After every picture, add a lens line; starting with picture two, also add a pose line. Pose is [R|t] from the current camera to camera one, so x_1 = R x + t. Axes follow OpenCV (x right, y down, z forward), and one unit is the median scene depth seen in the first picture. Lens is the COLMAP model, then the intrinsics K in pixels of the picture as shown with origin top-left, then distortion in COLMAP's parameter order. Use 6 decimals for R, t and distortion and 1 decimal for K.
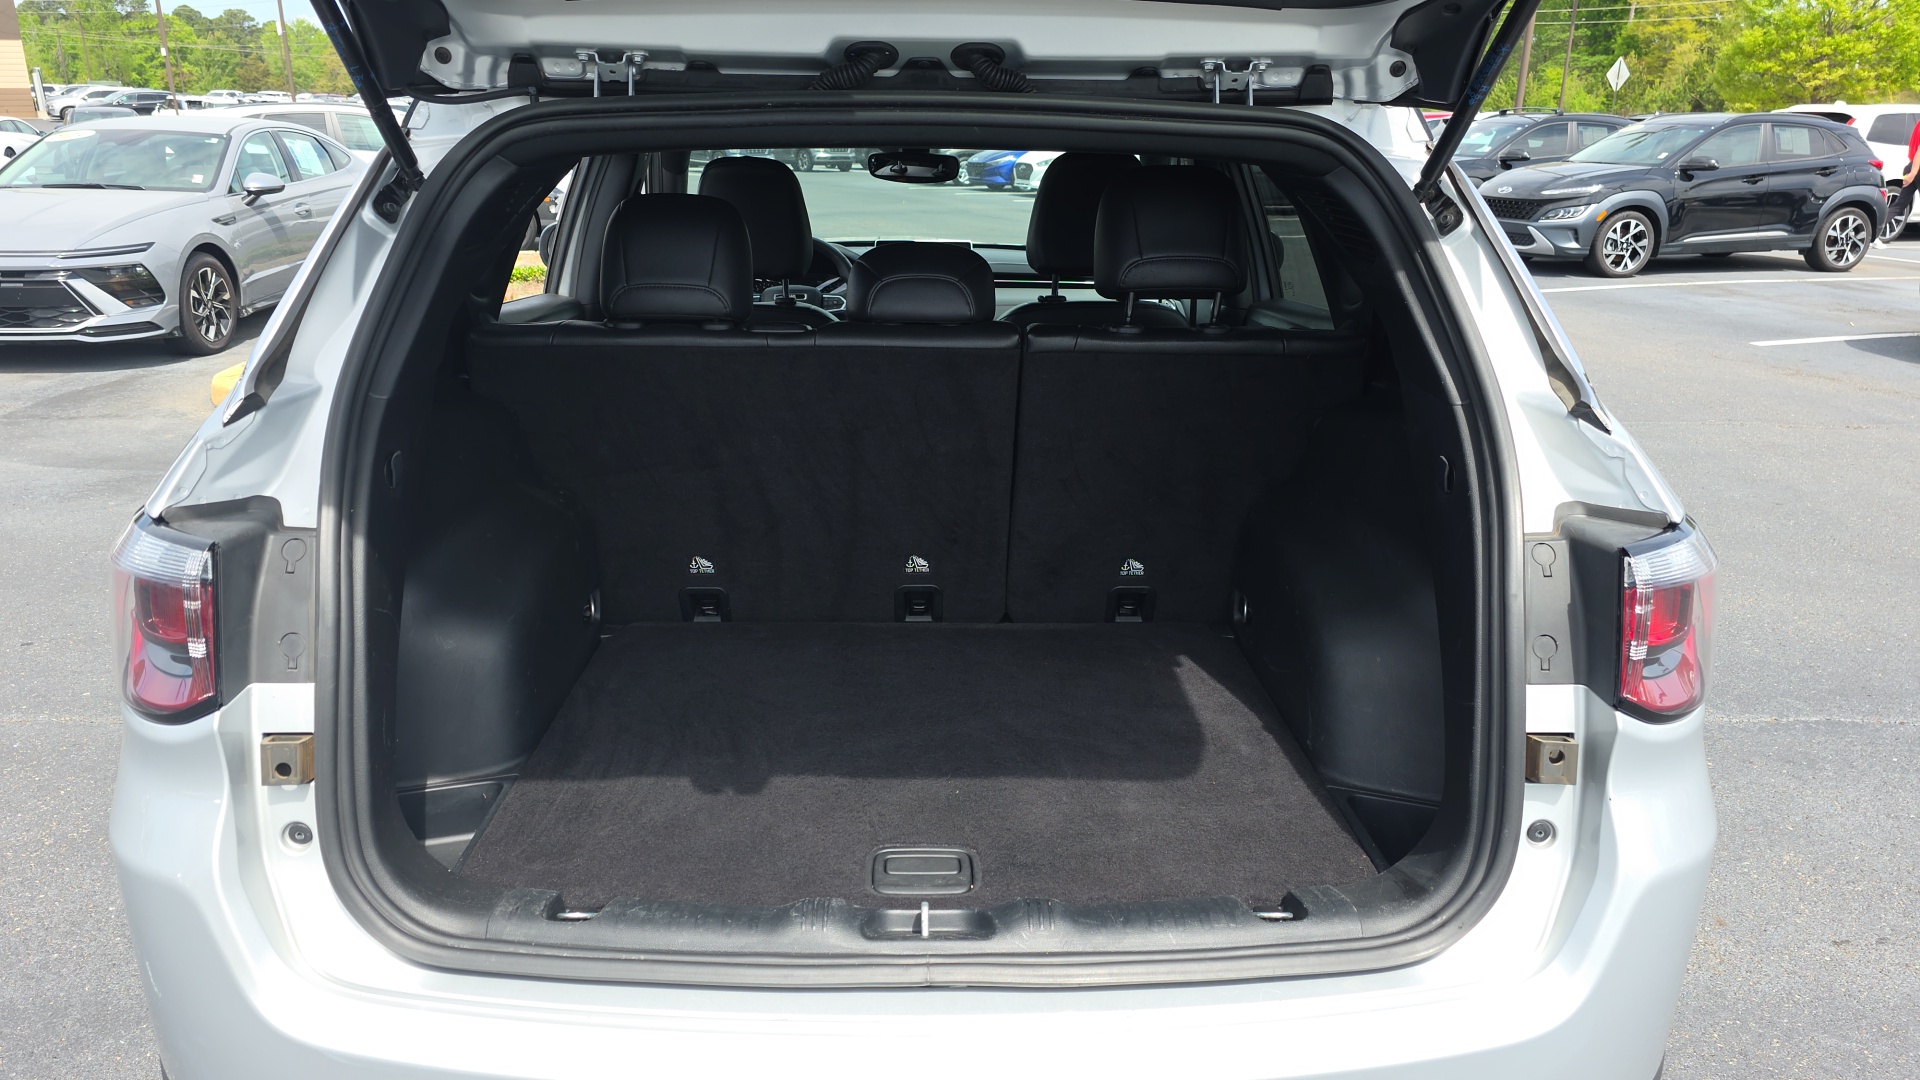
lens RADIAL K [[1282.2, 0, 957.6], [0, 1282.2, 549.1], [0, 0, 1]] dist [0.055651, -0.064508]
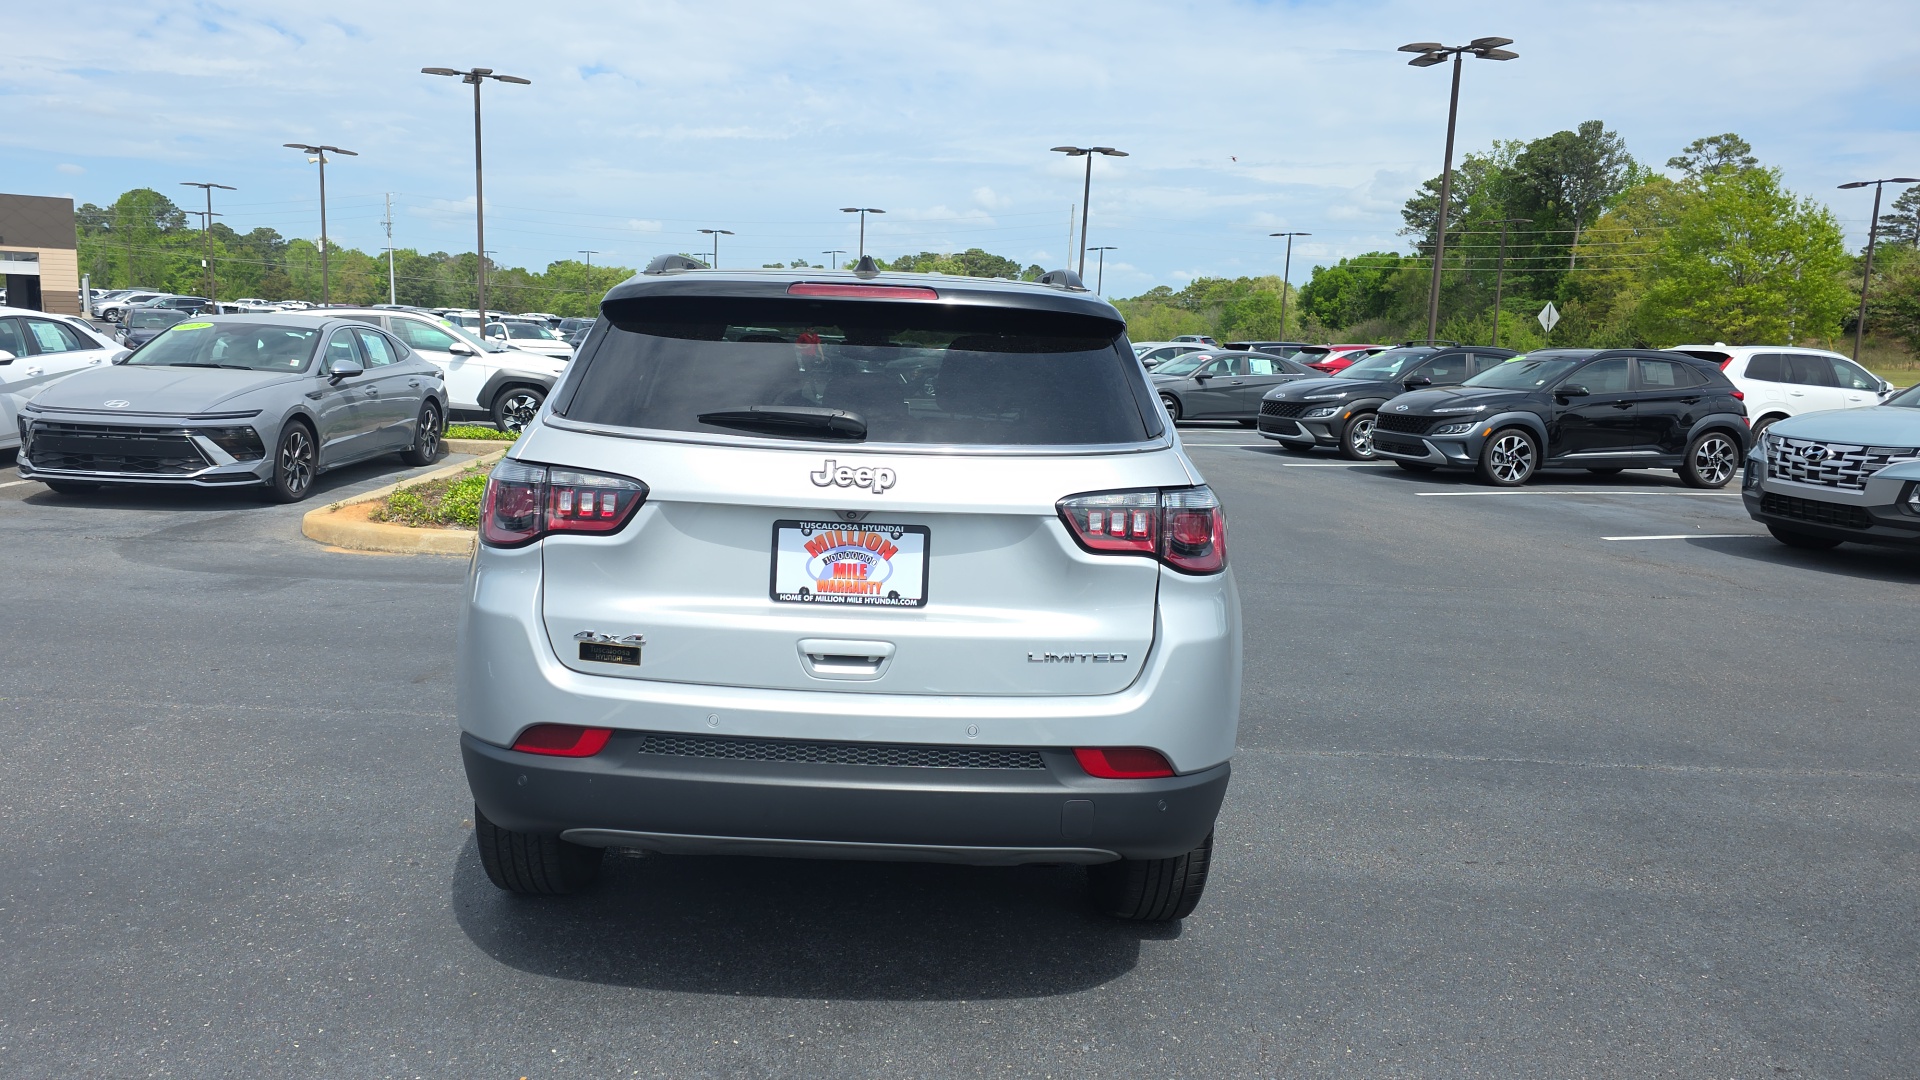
lens RADIAL K [[1347.5, 0, 953.7], [0, 1347.5, 553.5], [0, 0, 1]] dist [0.028941, -0.055617]
pose [[0.999650, 0.021399, 0.015576, 0.023529], [-0.018486, 0.985661, -0.167721, 0.094748], [-0.018942, 0.167374, 0.985711, -0.242745]]
